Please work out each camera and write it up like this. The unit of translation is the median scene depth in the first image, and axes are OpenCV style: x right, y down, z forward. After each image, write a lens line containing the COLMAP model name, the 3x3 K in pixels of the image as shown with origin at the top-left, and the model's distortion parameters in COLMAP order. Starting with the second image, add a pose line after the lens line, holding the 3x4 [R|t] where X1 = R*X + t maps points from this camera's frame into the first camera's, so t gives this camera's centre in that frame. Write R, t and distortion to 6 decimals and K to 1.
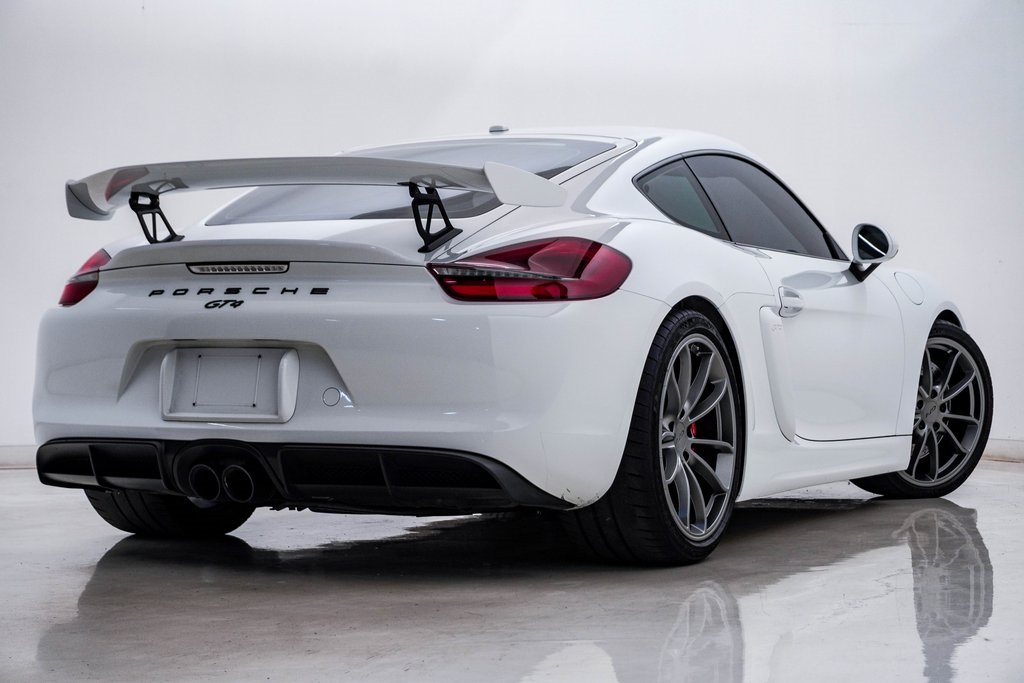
lens RADIAL K [[2240.7, 0, 512.0], [0, 2240.7, 341.5], [0, 0, 1]] dist [0.036573, -0.051325]
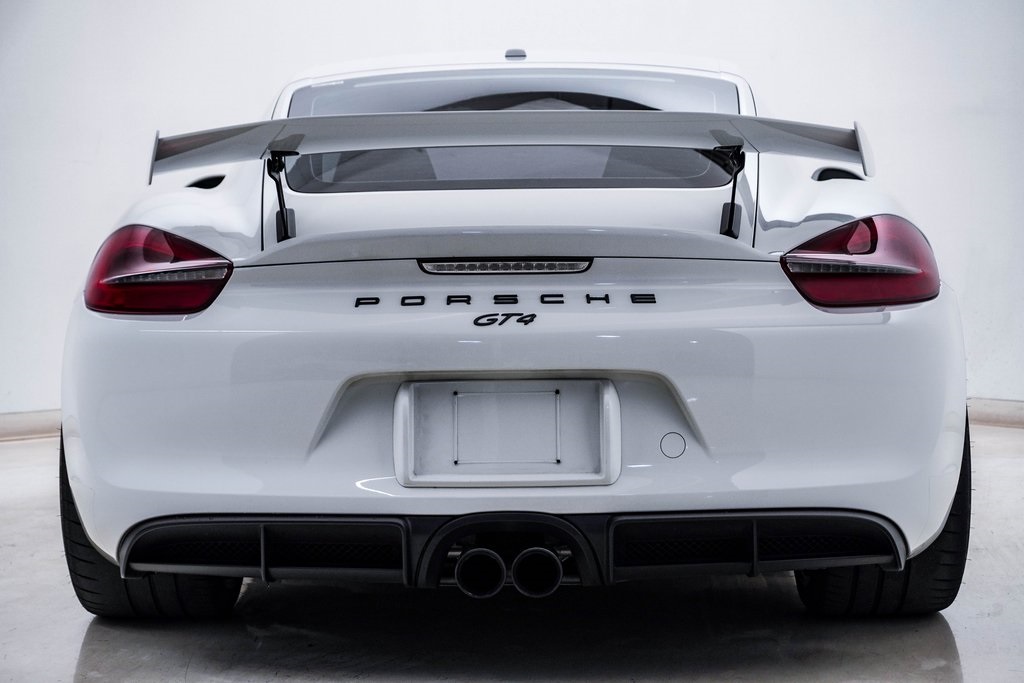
lens RADIAL K [[2240.7, 0, 512.0], [0, 2240.7, 341.5], [0, 0, 1]] dist [0.036573, -0.051325]
pose [[0.890604, -0.039536, 0.453059, -0.442524], [0.012548, 0.997971, 0.062421, -0.053303], [-0.454607, -0.049907, 0.889293, 0.371698]]
